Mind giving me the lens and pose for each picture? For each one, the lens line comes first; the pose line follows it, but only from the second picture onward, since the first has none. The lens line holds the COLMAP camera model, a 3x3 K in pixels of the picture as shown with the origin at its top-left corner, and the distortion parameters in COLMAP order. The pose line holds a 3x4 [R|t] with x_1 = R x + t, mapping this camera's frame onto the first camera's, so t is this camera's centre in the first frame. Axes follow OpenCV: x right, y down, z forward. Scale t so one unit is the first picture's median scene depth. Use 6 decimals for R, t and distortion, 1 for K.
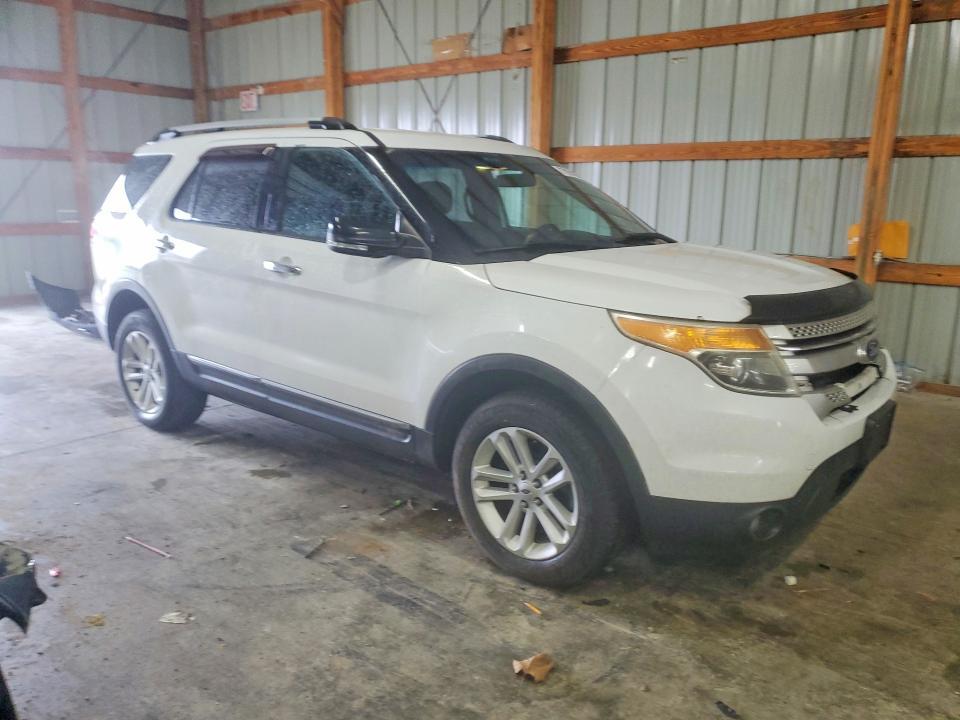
lens RADIAL K [[730.0, 0, 504.7], [0, 730.0, 361.4], [0, 0, 1]] dist [0.001243, 0.000051]
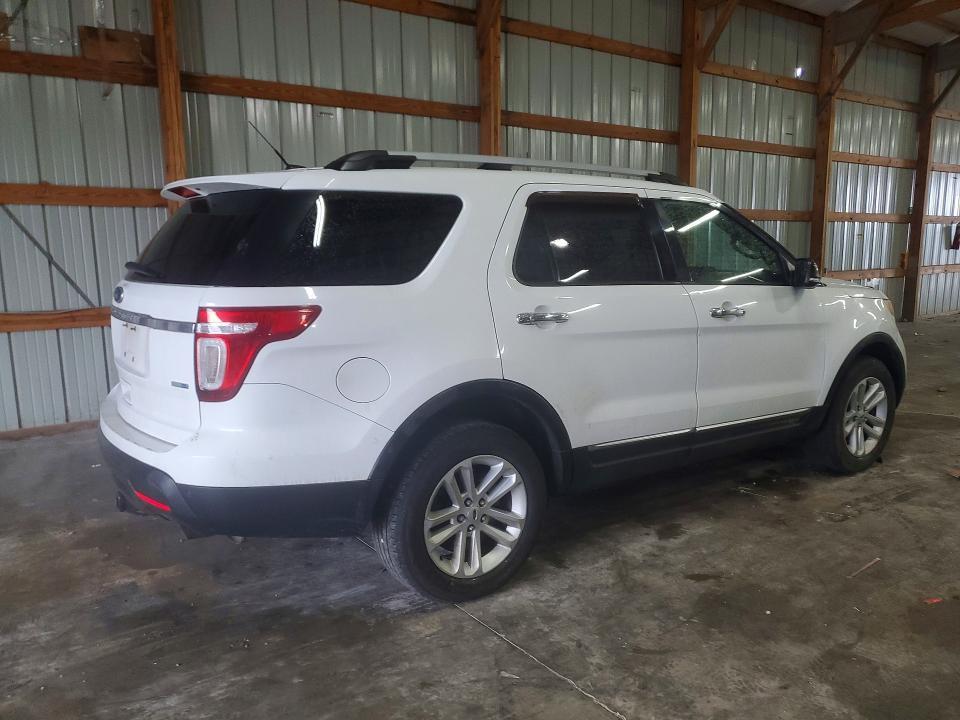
lens RADIAL K [[730.0, 0, 504.7], [0, 730.0, 361.4], [0, 0, 1]] dist [0.001243, 0.000051]
pose [[0.295294, -0.168415, 0.940446, -1.422906], [0.224722, 0.968968, 0.102961, -0.240834], [-0.928602, 0.180935, 0.323977, 0.963109]]
